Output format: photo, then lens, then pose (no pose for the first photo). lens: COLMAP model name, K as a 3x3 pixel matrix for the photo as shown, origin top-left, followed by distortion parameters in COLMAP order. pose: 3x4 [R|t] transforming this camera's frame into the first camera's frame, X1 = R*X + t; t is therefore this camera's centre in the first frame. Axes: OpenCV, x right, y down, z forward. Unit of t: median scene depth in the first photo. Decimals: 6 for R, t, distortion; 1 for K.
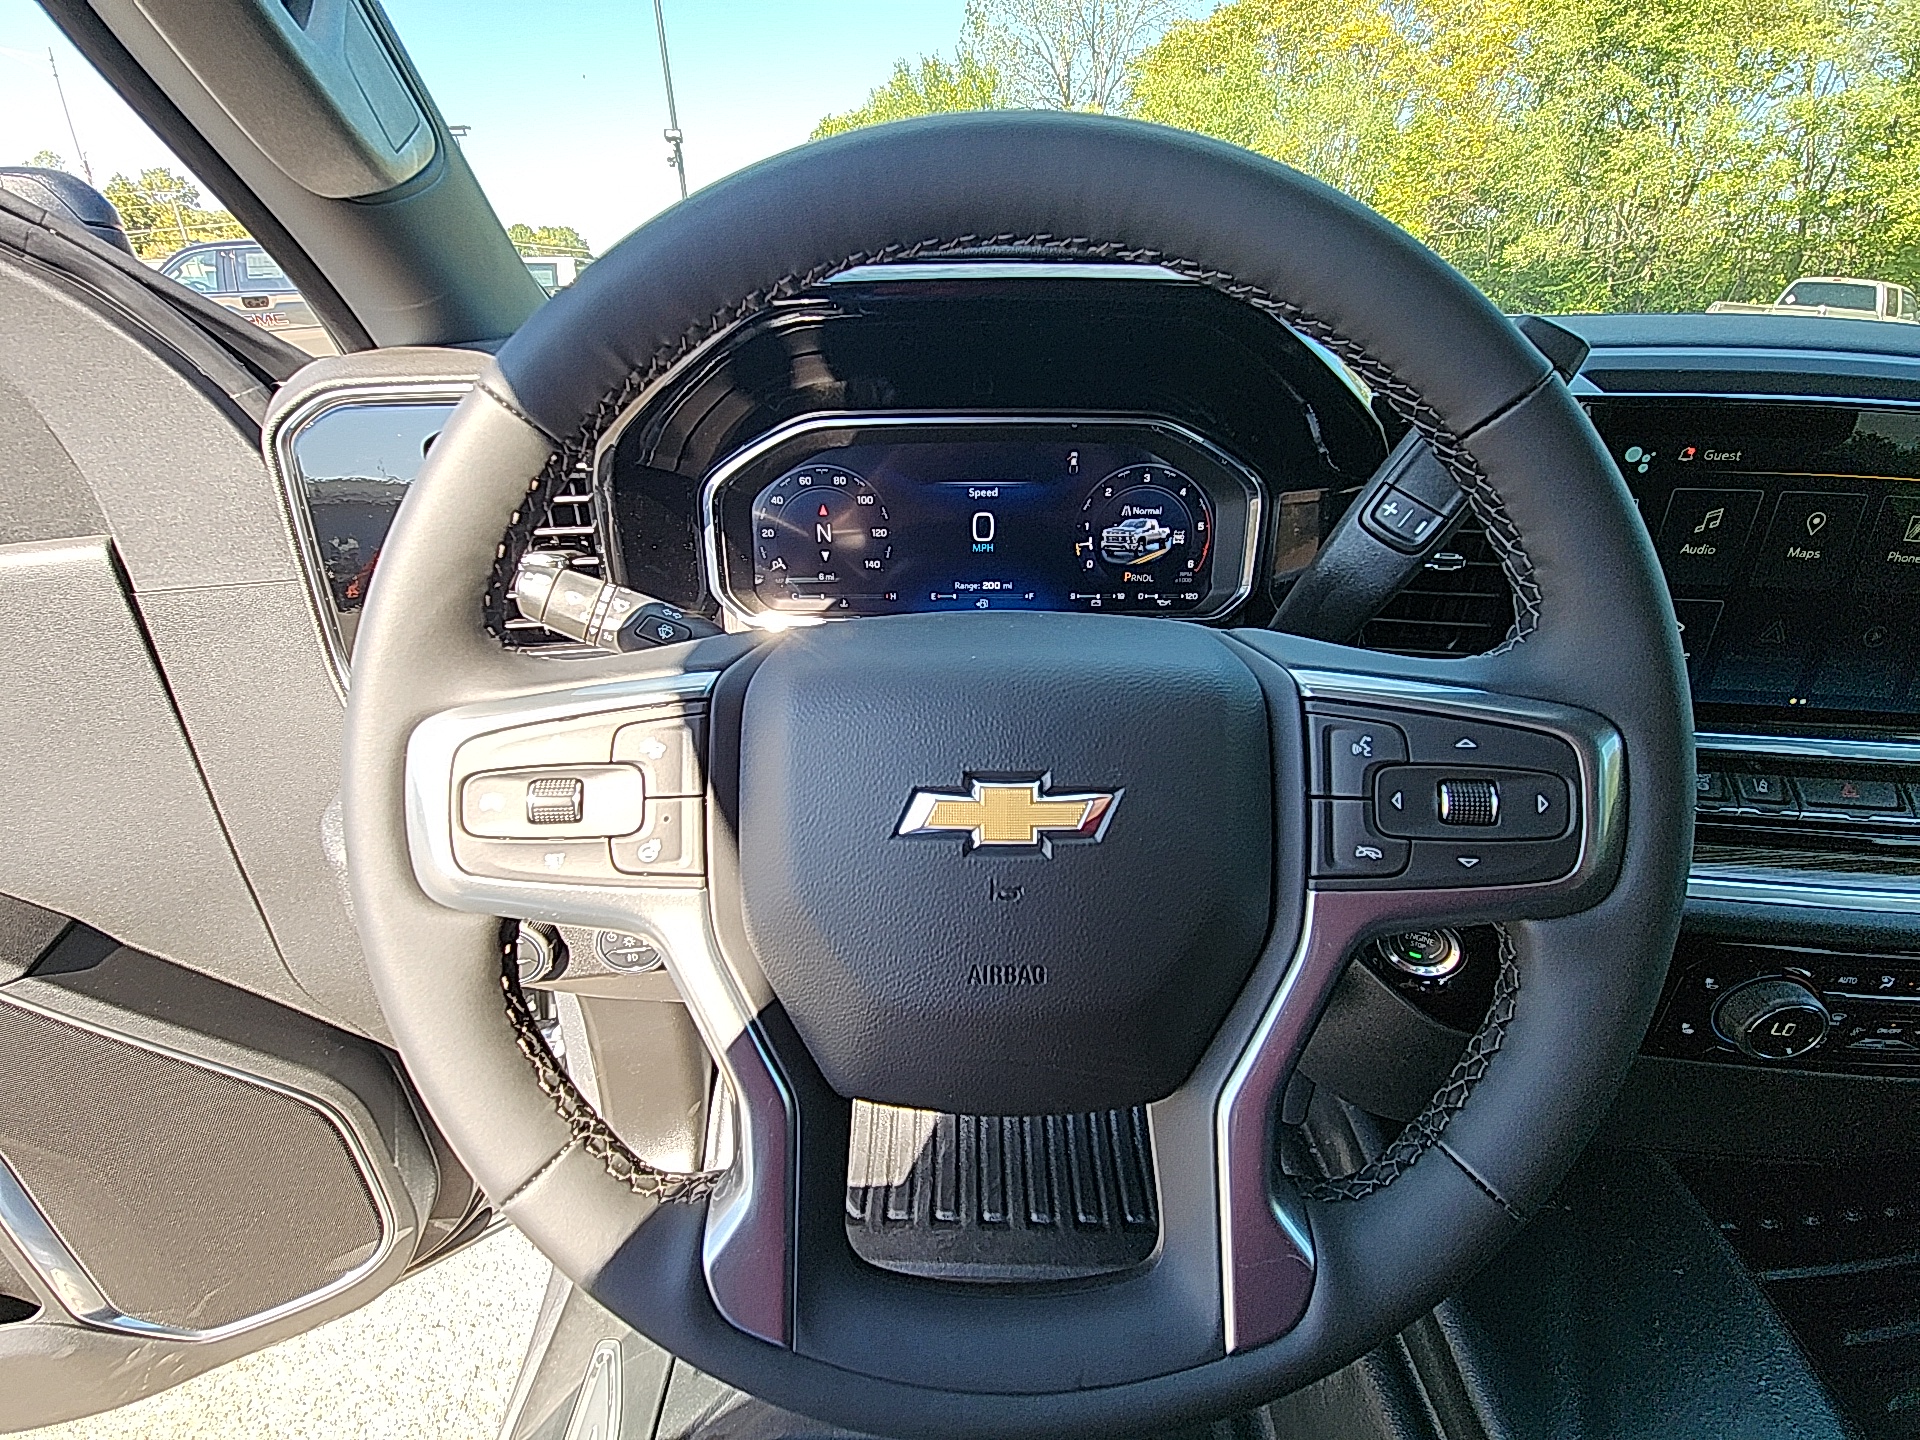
lens RADIAL K [[779.1, 0, 949.5], [0, 779.1, 703.2], [0, 0, 1]] dist [0.012805, -0.013058]
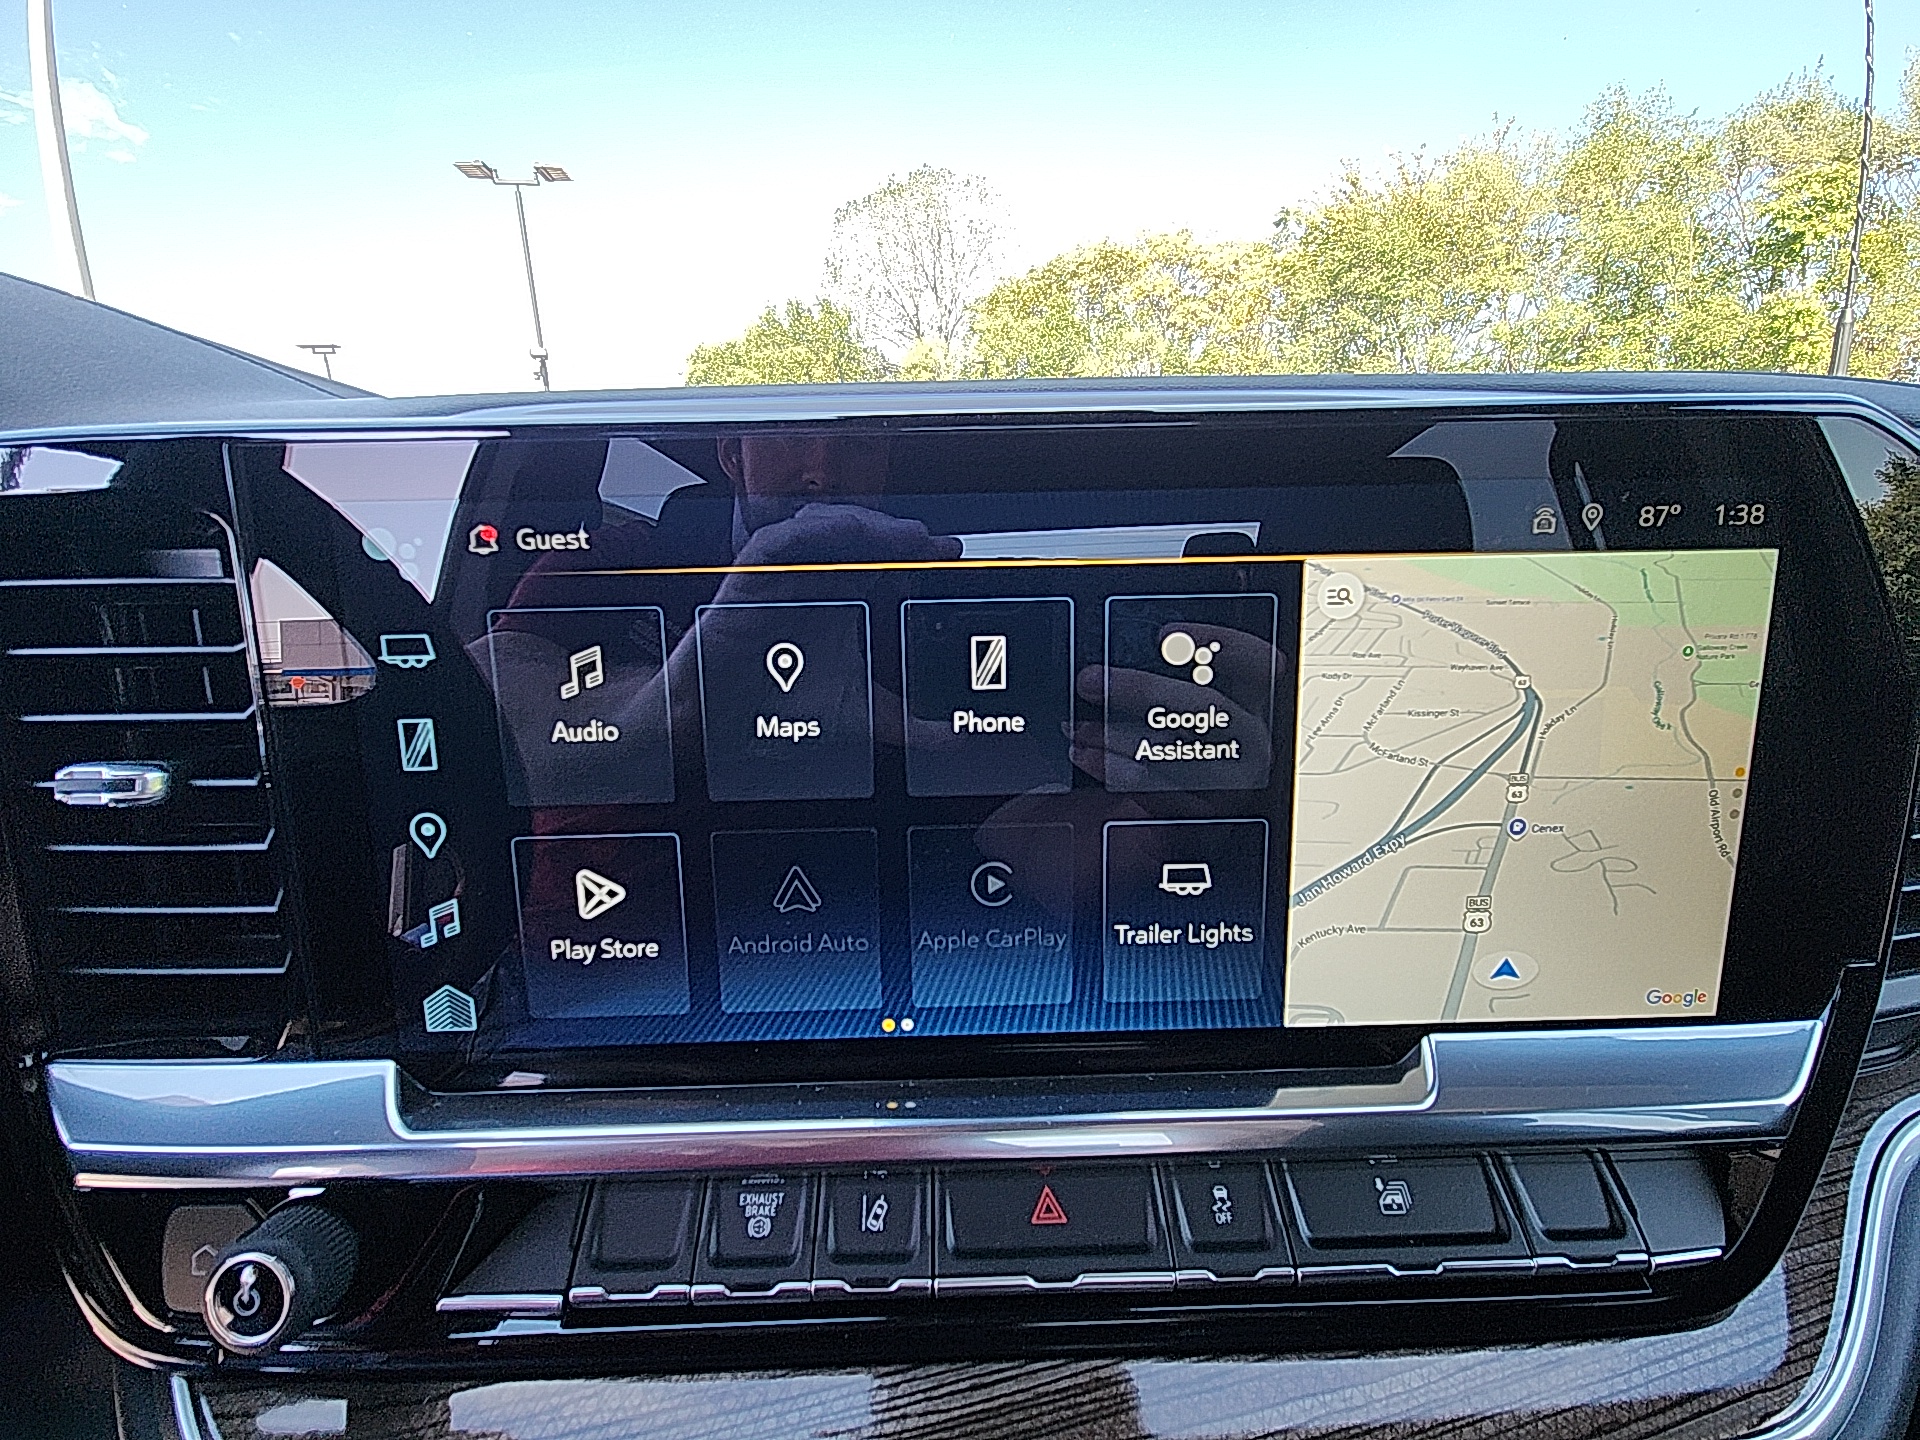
lens RADIAL K [[773.3, 0, 949.0], [0, 773.3, 703.9], [0, 0, 1]] dist [0.014956, -0.009825]
pose [[0.988578, -0.051541, 0.141623, 0.850622], [0.080269, 0.975396, -0.205328, -0.076184], [-0.127556, 0.214350, 0.968392, 0.390796]]
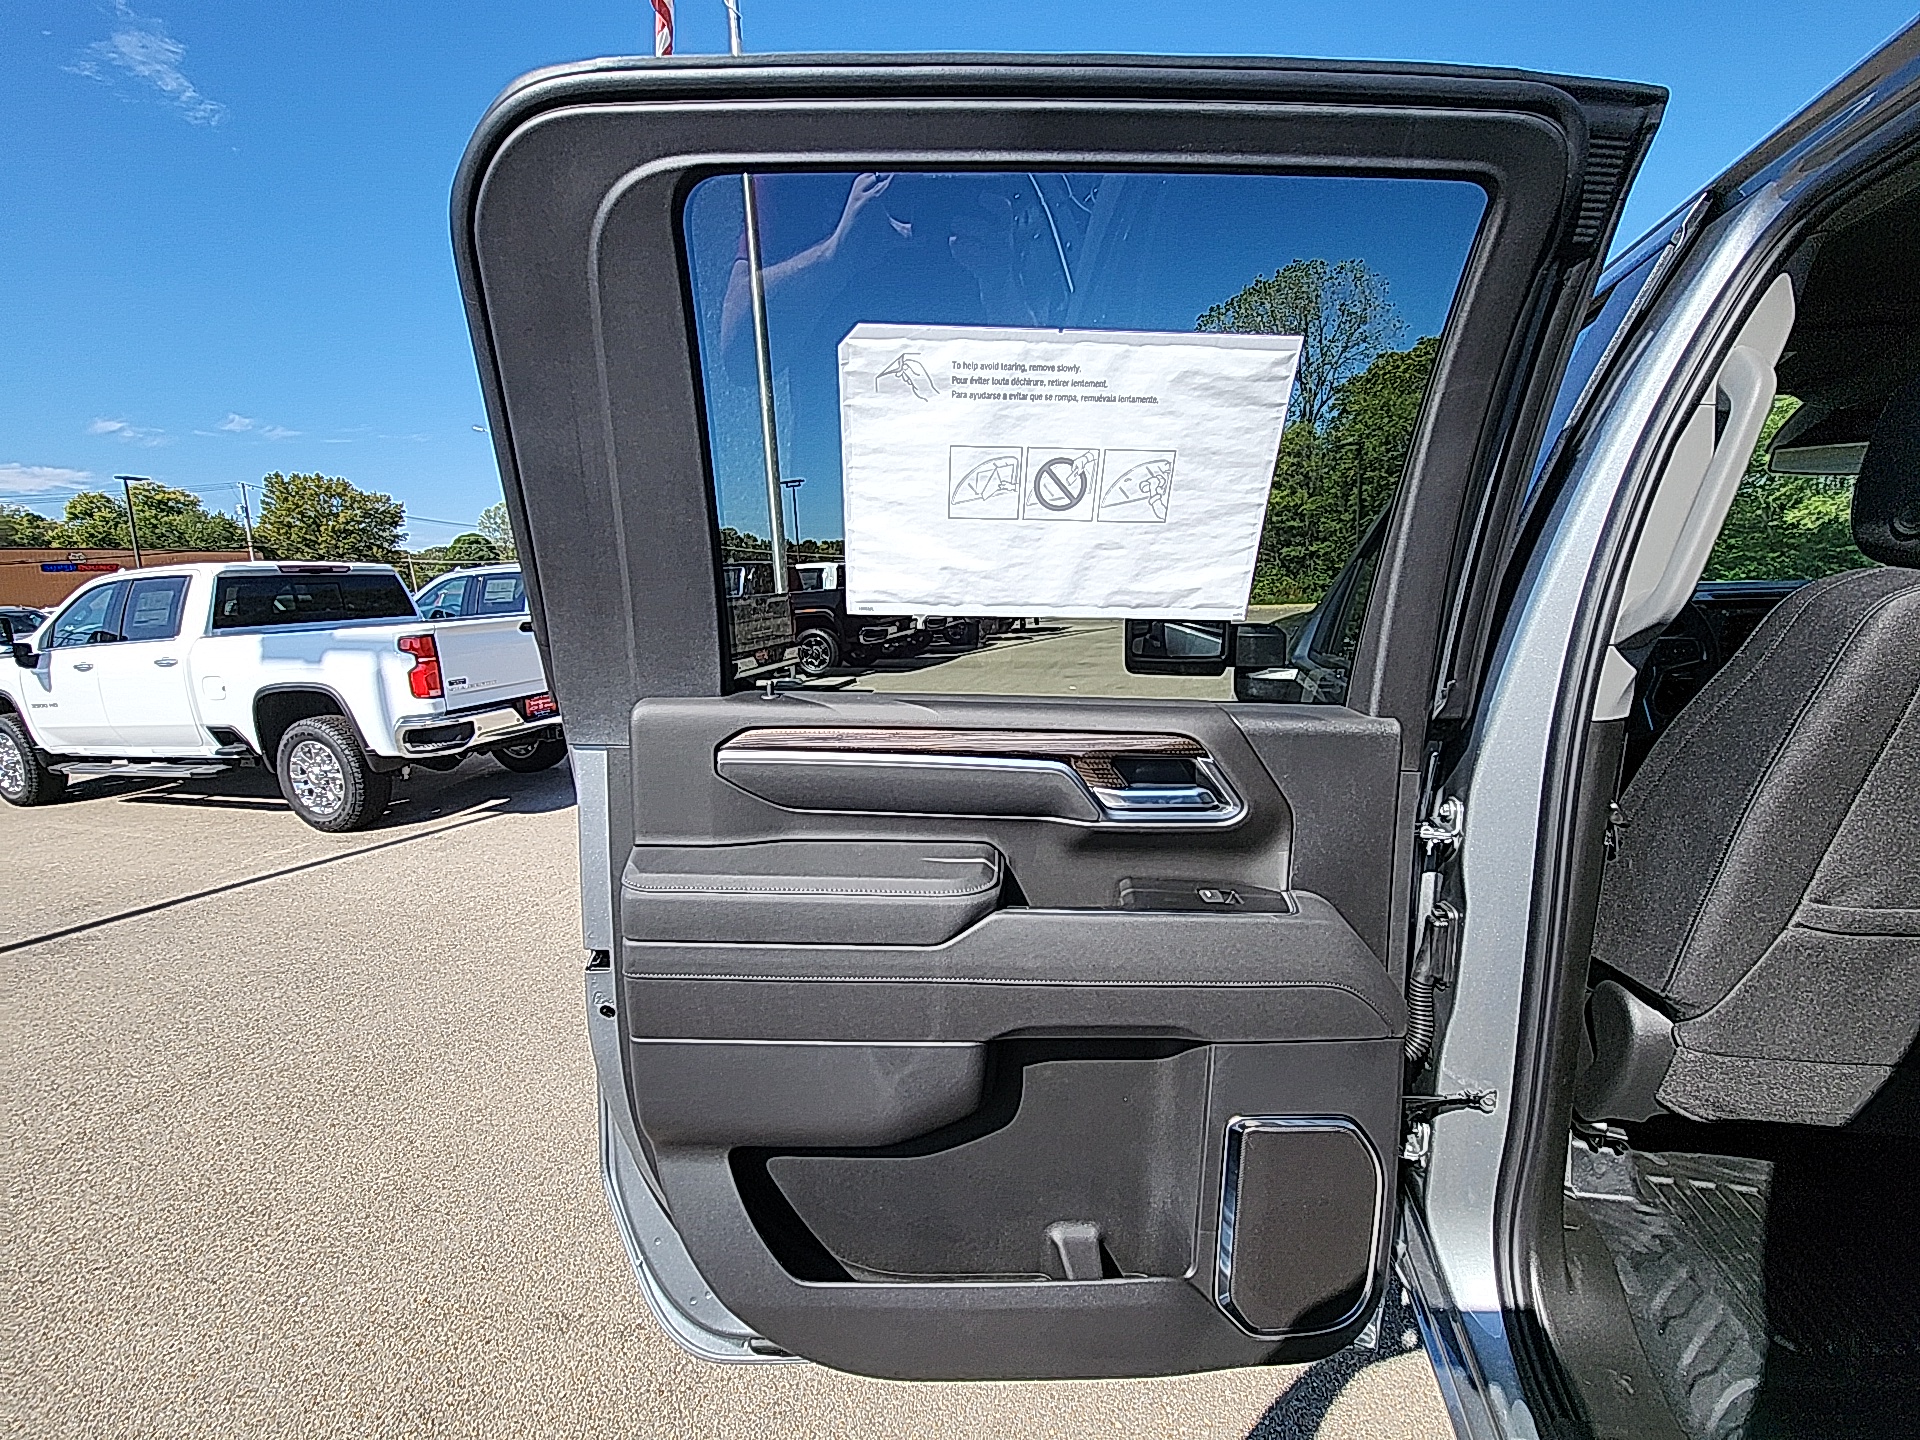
lens RADIAL K [[780.0, 0, 957.6], [0, 780.0, 709.2], [0, 0, 1]] dist [0.000765, -0.000412]
pose [[0.967688, 0.001829, -0.252146, -1.608975], [-0.081131, 0.949056, -0.304483, 1.407965], [0.238744, 0.315101, 0.918538, -2.869231]]
